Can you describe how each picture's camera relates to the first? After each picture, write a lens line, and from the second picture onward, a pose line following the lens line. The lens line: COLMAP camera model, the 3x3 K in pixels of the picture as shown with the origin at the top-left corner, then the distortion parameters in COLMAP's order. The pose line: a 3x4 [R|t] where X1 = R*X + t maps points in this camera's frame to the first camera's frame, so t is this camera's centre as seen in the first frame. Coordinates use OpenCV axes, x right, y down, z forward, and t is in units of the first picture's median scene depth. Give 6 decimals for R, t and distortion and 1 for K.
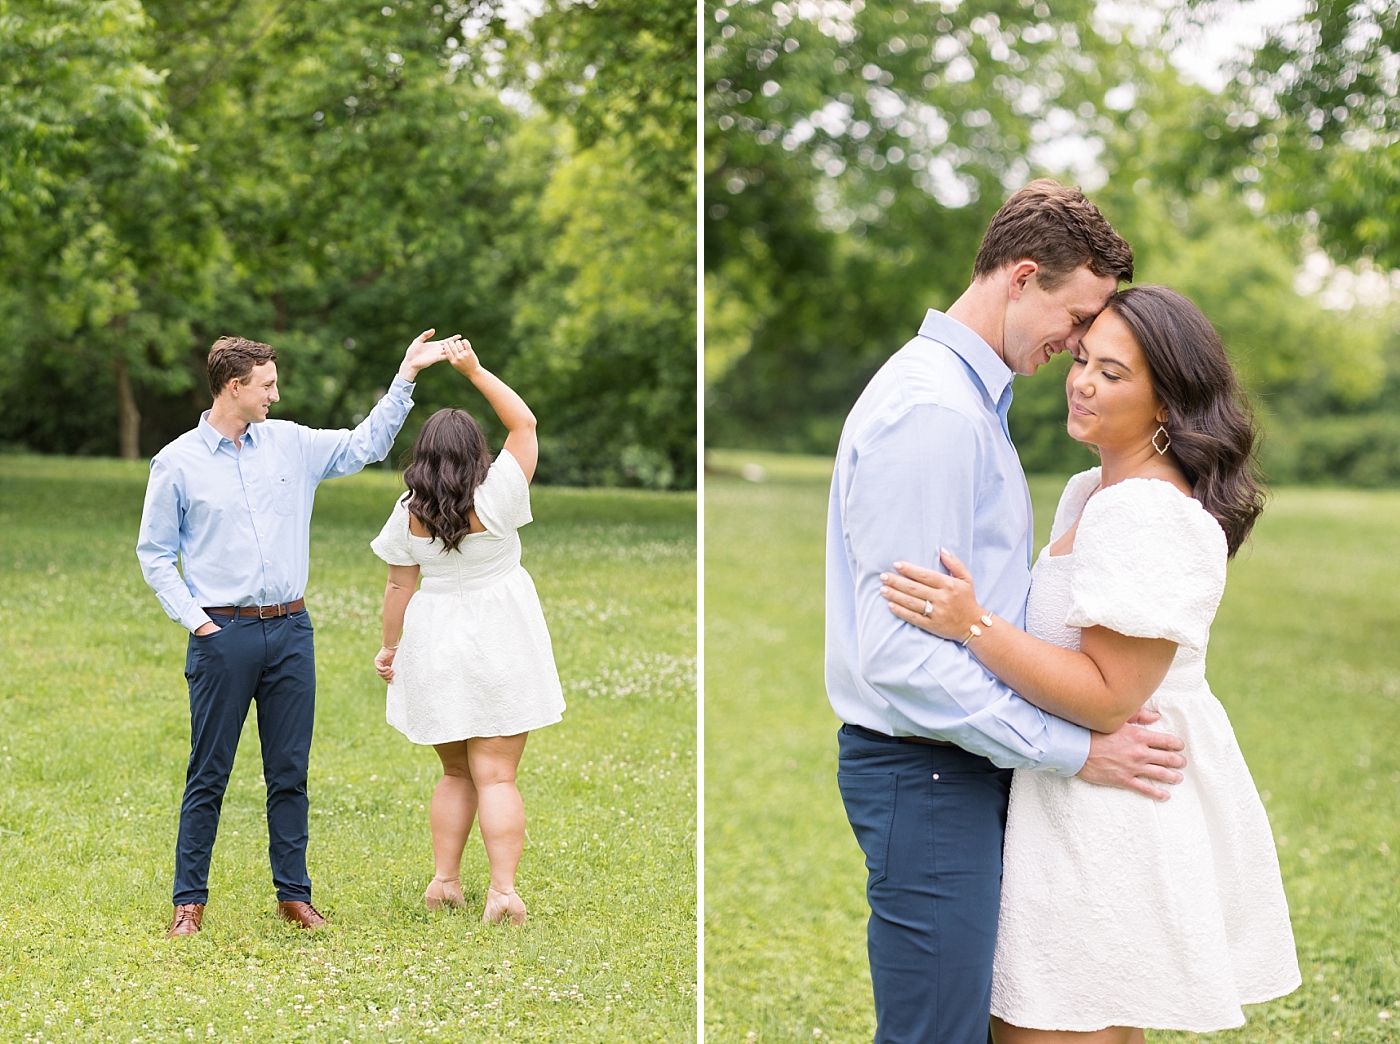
lens RADIAL K [[3320.6, 0, 700.0], [0, 3320.6, 522.0], [0, 0, 1]] dist [0.720890, -0.507395]
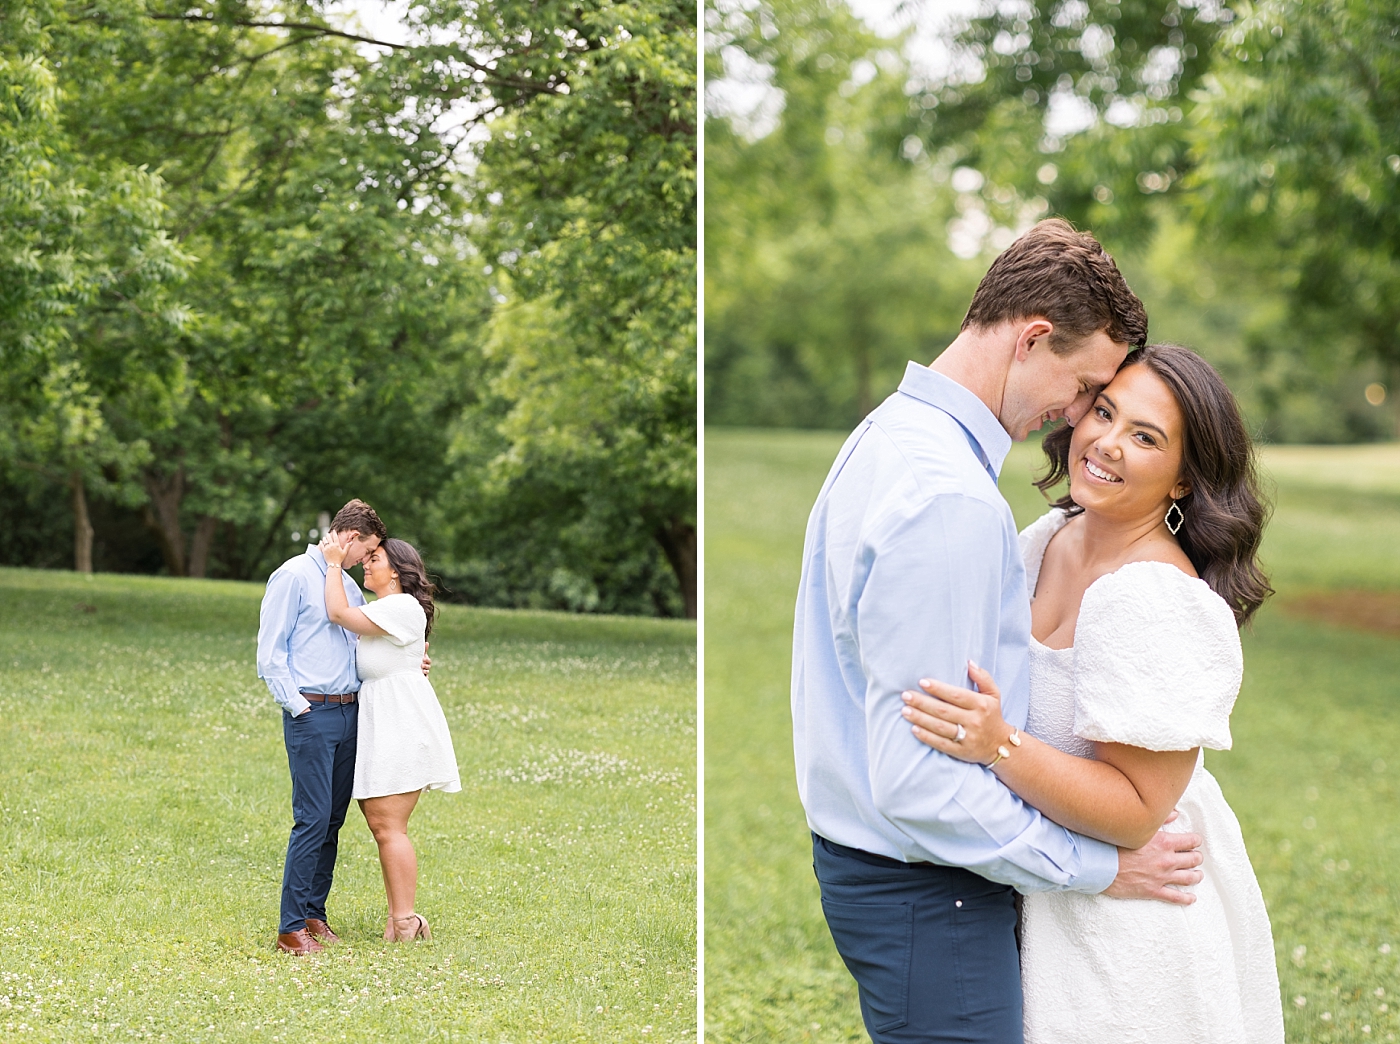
lens RADIAL K [[3468.4, 0, 700.0], [0, 3468.4, 522.0], [0, 0, 1]] dist [-0.046850, 0.867439]
pose [[0.999459, 0.026602, 0.019326, 0.005740], [-0.025874, 0.998980, -0.036998, 0.002435], [-0.020291, 0.036478, 0.999128, -0.186609]]
